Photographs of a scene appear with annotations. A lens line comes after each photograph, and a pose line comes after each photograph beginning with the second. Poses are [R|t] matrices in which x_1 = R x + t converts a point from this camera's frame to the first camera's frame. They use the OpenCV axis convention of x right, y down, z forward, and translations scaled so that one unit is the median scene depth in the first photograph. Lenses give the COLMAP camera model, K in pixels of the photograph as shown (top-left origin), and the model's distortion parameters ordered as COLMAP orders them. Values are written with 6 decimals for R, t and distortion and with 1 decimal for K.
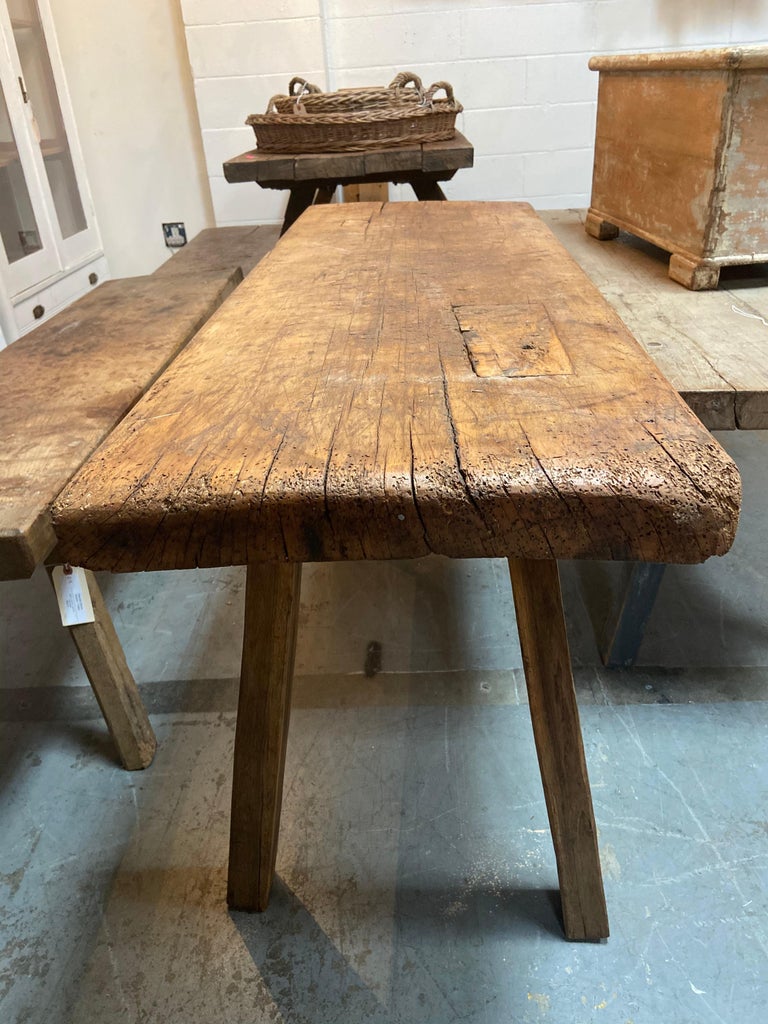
lens RADIAL K [[790.4, 0, 380.7], [0, 790.4, 509.7], [0, 0, 1]] dist [0.092542, -0.124967]
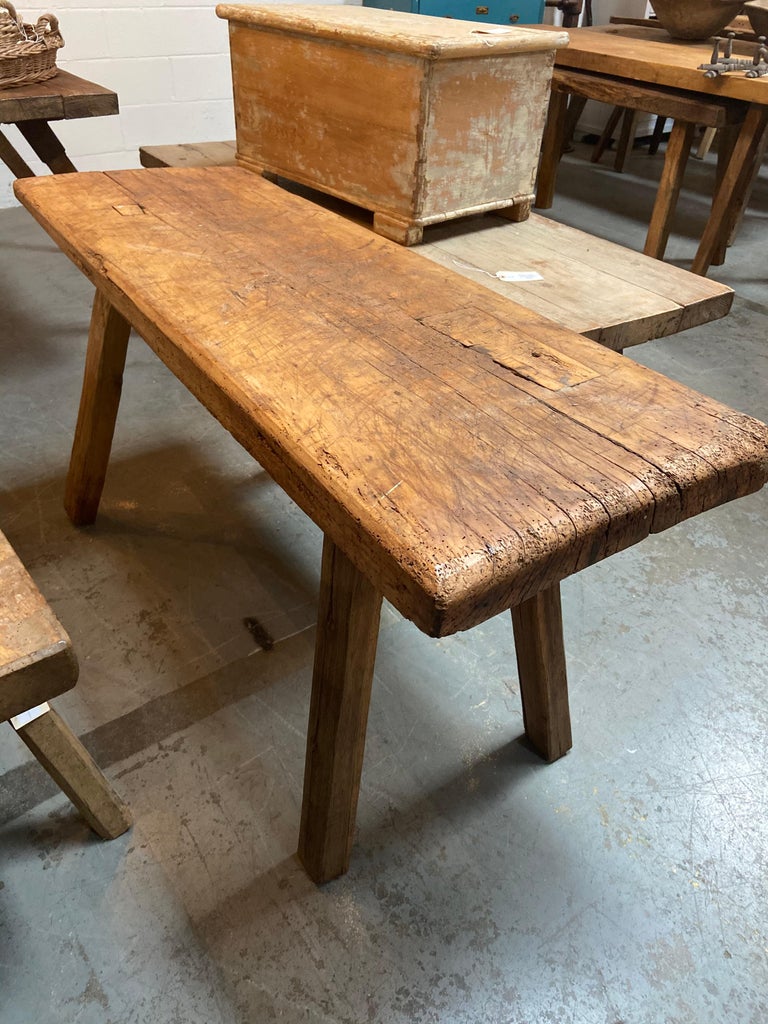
lens RADIAL K [[790.4, 0, 383.8], [0, 790.4, 511.6], [0, 0, 1]] dist [0.092542, -0.124967]
pose [[0.773546, -0.291907, 0.562510, -0.468420], [0.213584, 0.955757, 0.202263, -0.160243], [-0.596665, -0.036317, 0.801668, 0.062079]]
